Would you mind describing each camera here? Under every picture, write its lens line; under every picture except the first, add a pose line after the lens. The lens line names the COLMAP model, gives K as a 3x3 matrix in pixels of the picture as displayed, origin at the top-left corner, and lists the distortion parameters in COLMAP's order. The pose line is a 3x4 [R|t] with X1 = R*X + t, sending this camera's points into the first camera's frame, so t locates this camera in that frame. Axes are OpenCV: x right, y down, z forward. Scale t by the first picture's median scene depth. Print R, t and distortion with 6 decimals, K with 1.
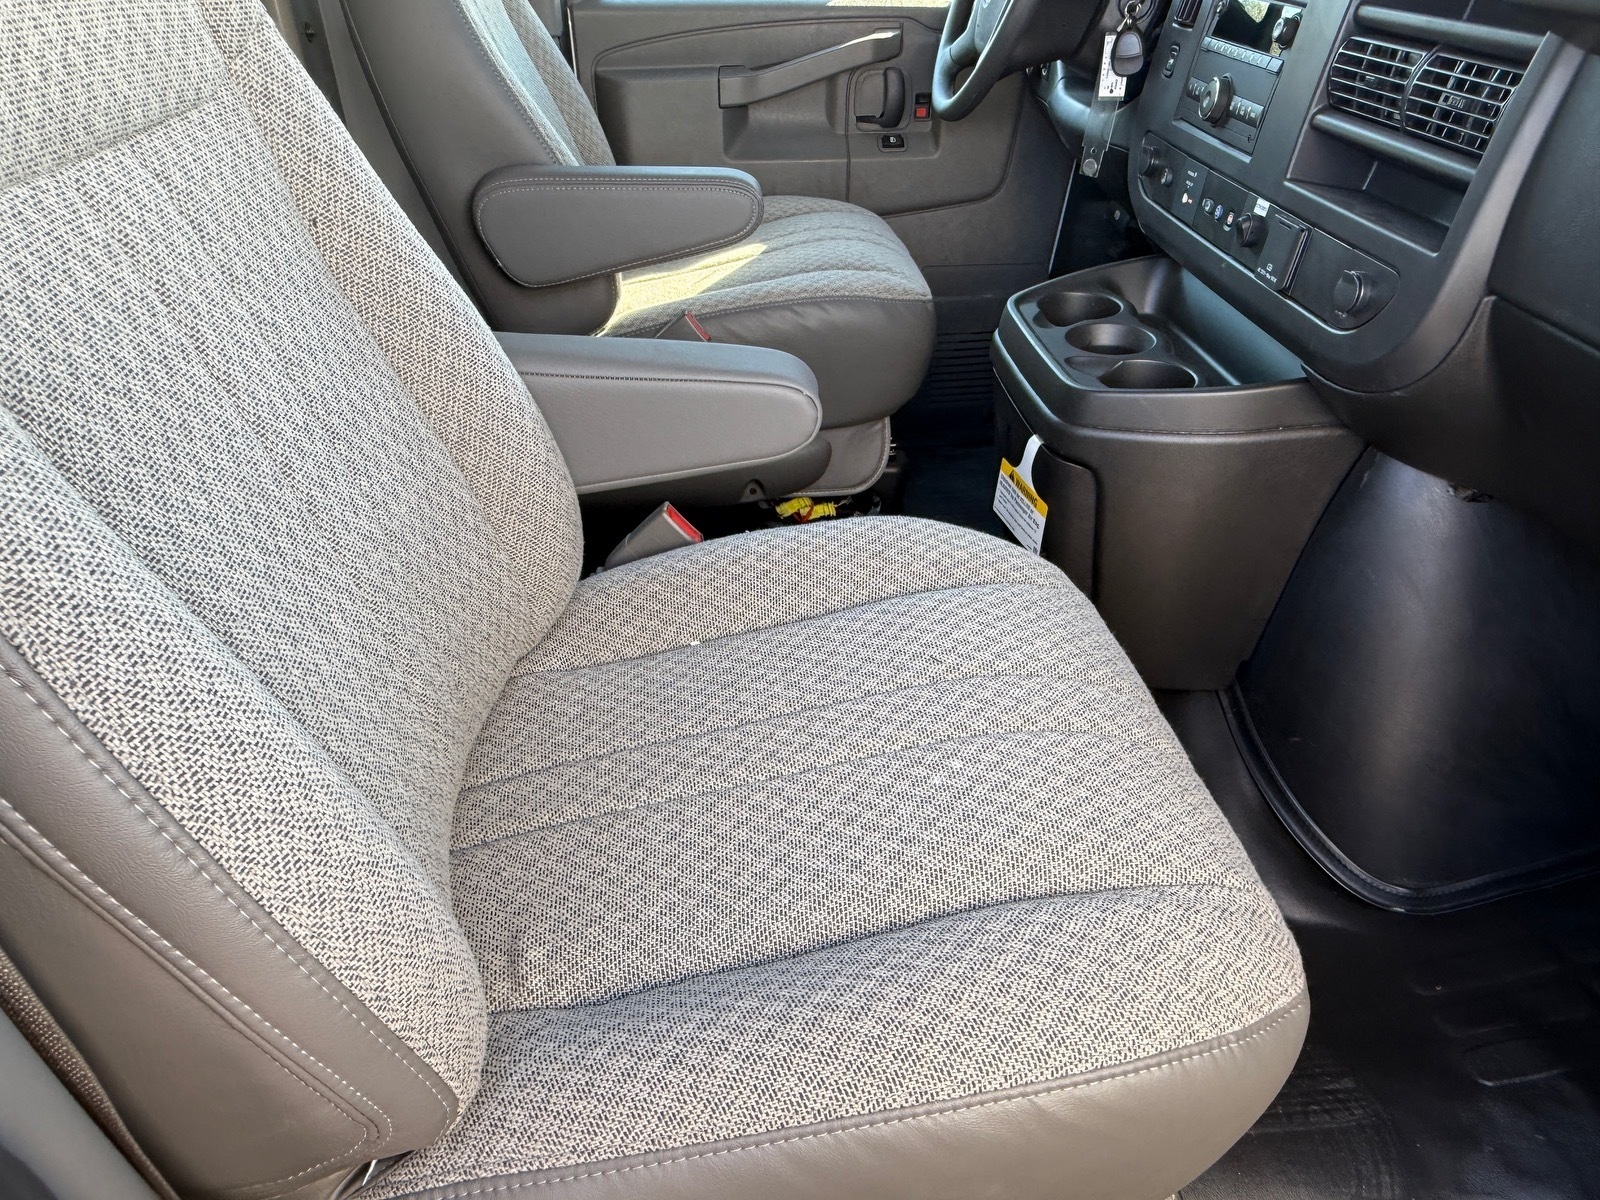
lens RADIAL K [[1030.6, 0, 799.3], [0, 1030.6, 619.2], [0, 0, 1]] dist [0.000477, 0.000493]
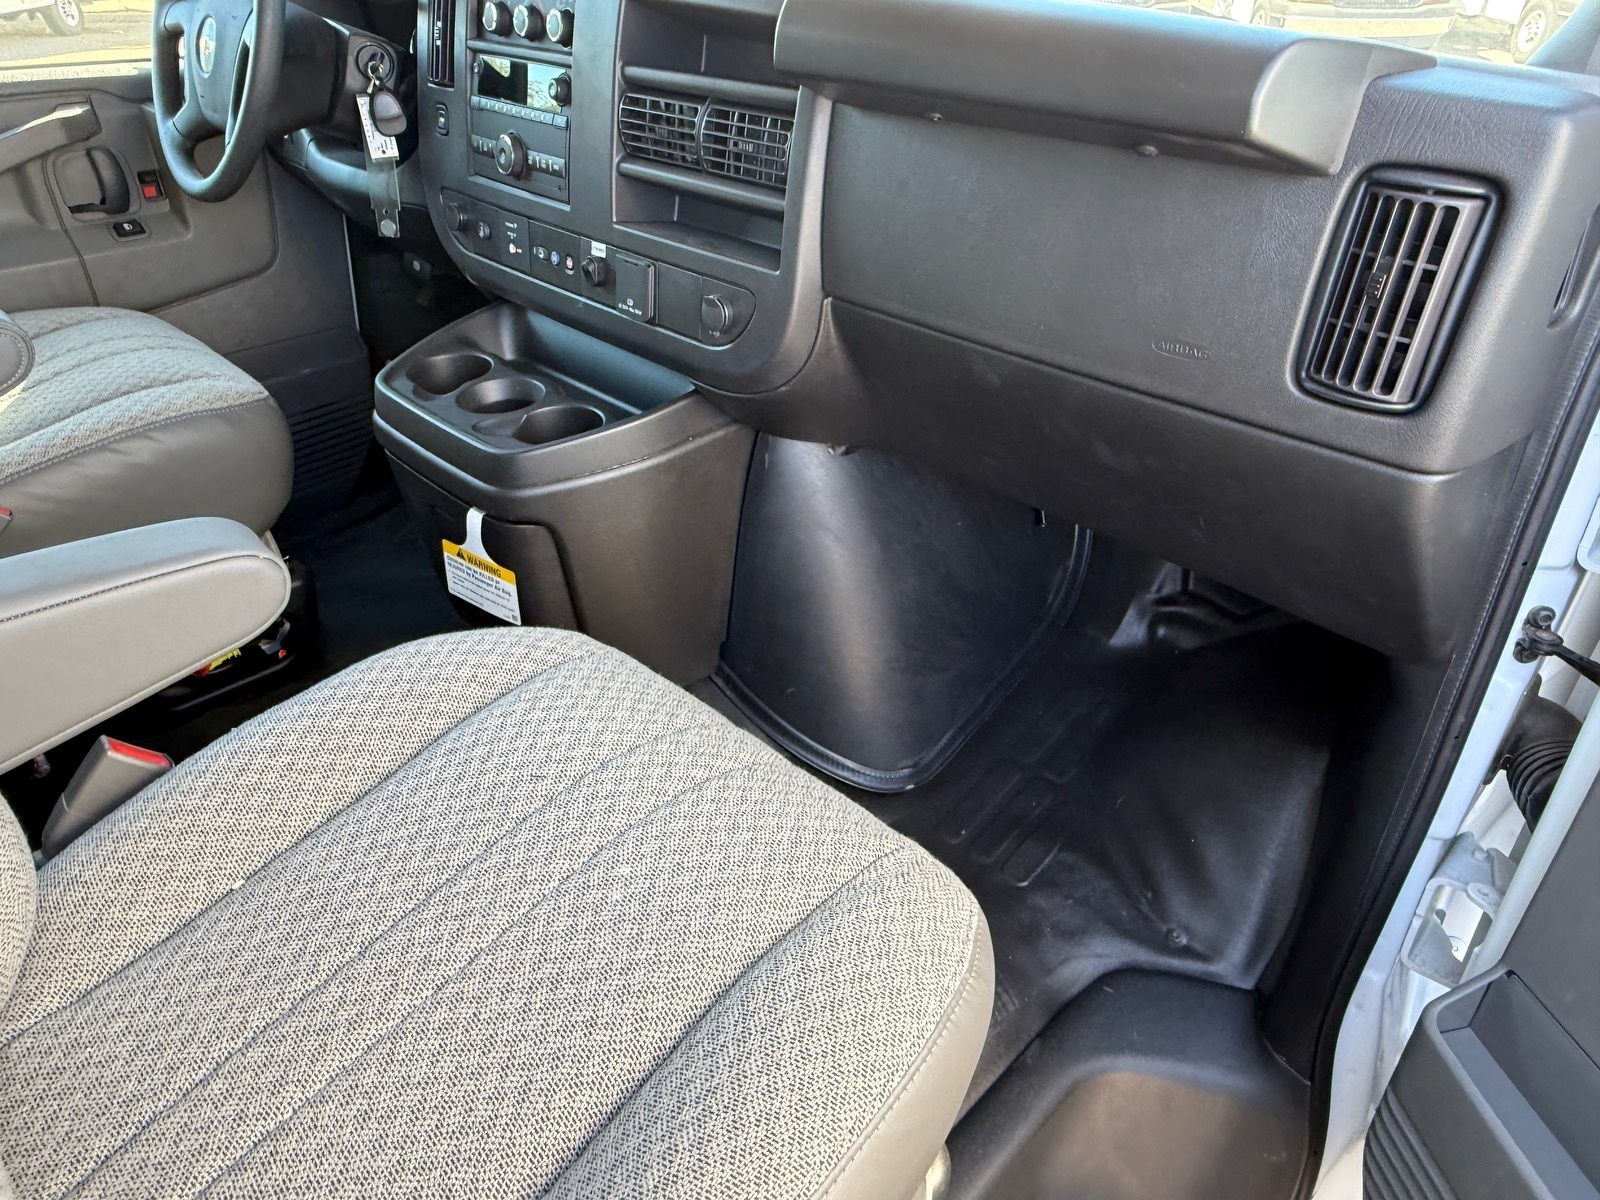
lens RADIAL K [[1029.8, 0, 800.0], [0, 1029.8, 600.0], [0, 0, 1]] dist [0.003111, 0.000626]
pose [[0.766791, -0.348377, 0.539133, -0.096162], [0.365946, 0.927300, 0.078730, -0.068684], [-0.527366, 0.136924, 0.838533, 0.039540]]
